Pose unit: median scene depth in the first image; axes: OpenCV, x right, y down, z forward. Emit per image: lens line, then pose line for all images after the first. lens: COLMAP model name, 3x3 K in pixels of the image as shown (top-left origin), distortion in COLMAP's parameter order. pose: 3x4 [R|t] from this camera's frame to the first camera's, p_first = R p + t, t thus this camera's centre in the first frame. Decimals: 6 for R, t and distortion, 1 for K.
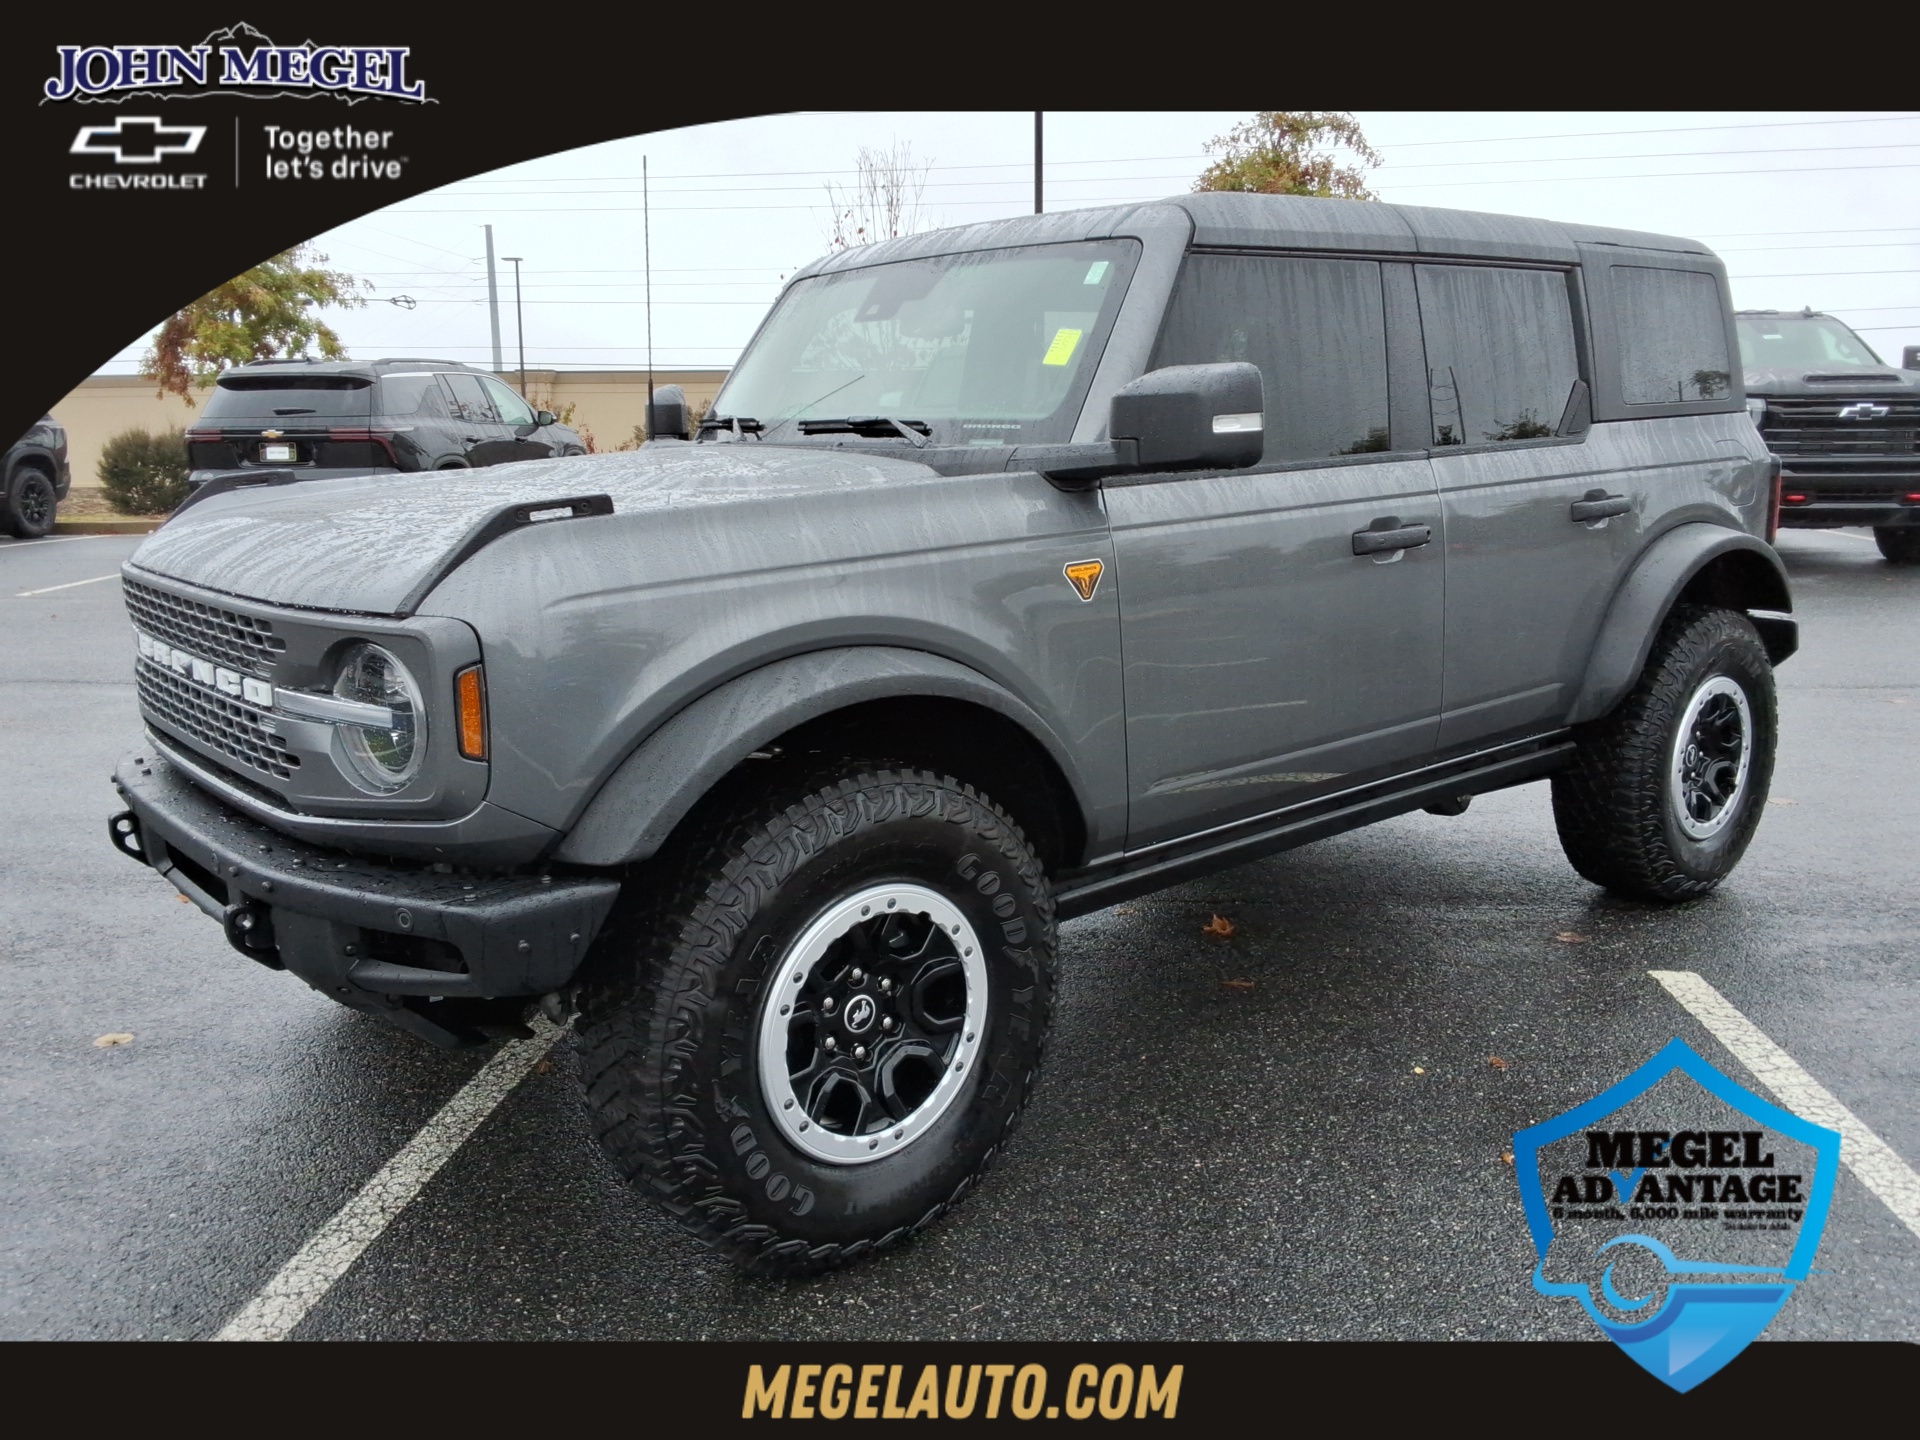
lens RADIAL K [[1531.6, 0, 969.4], [0, 1531.6, 707.0], [0, 0, 1]] dist [0.114175, -0.171650]
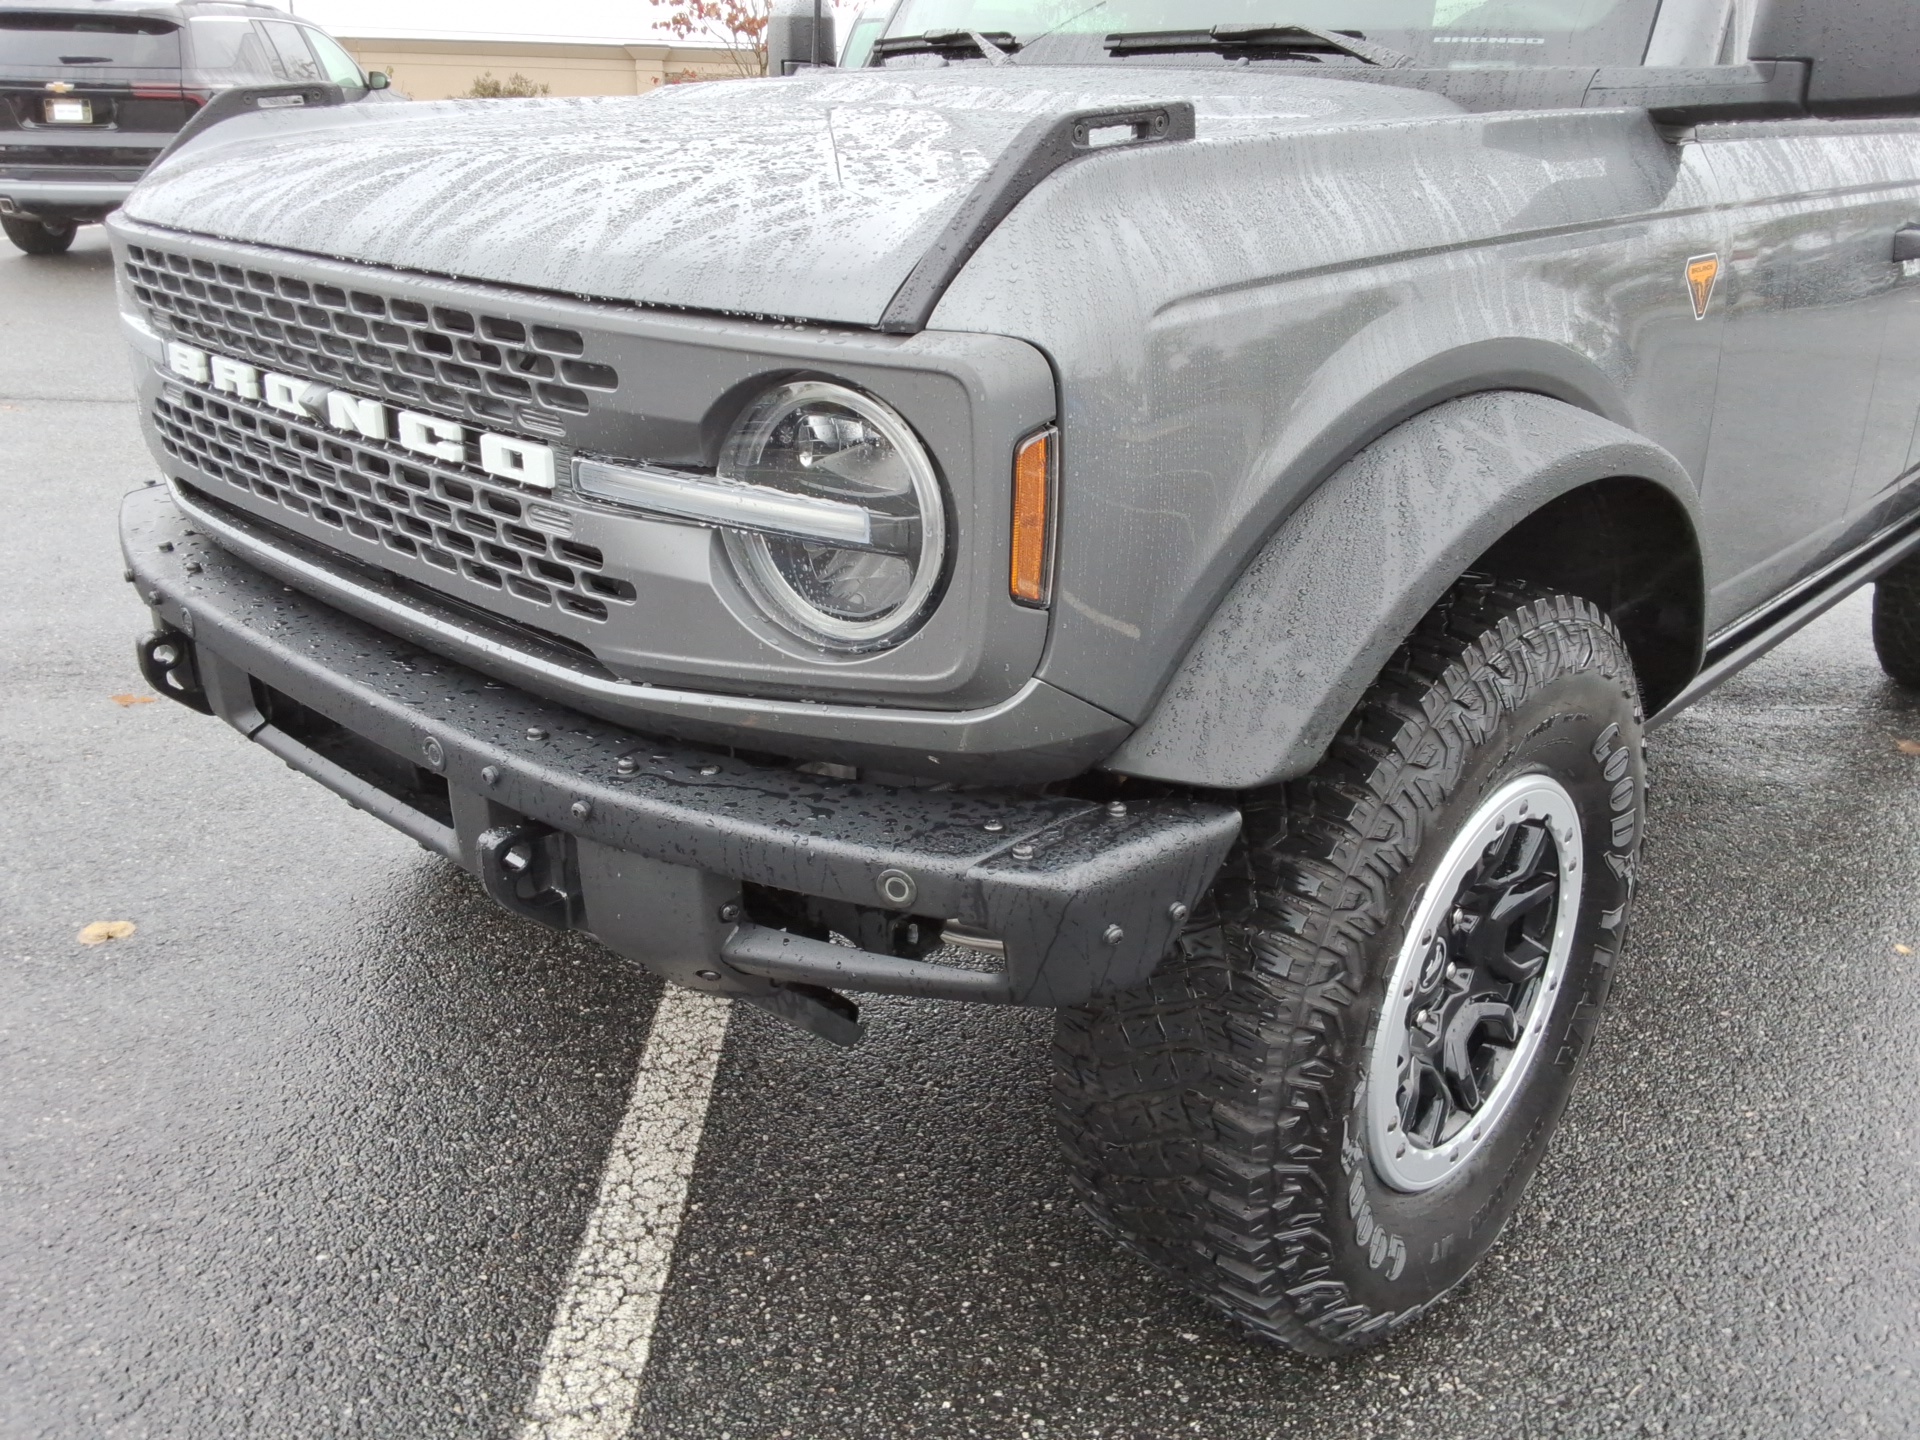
lens RADIAL K [[1531.6, 0, 971.3], [0, 1531.6, 703.8], [0, 0, 1]] dist [0.114175, -0.171650]
pose [[0.992720, -0.007005, 0.120239, -0.340955], [-0.014178, 0.984570, 0.174416, -0.021505], [-0.119605, -0.174852, 0.977303, 0.396102]]
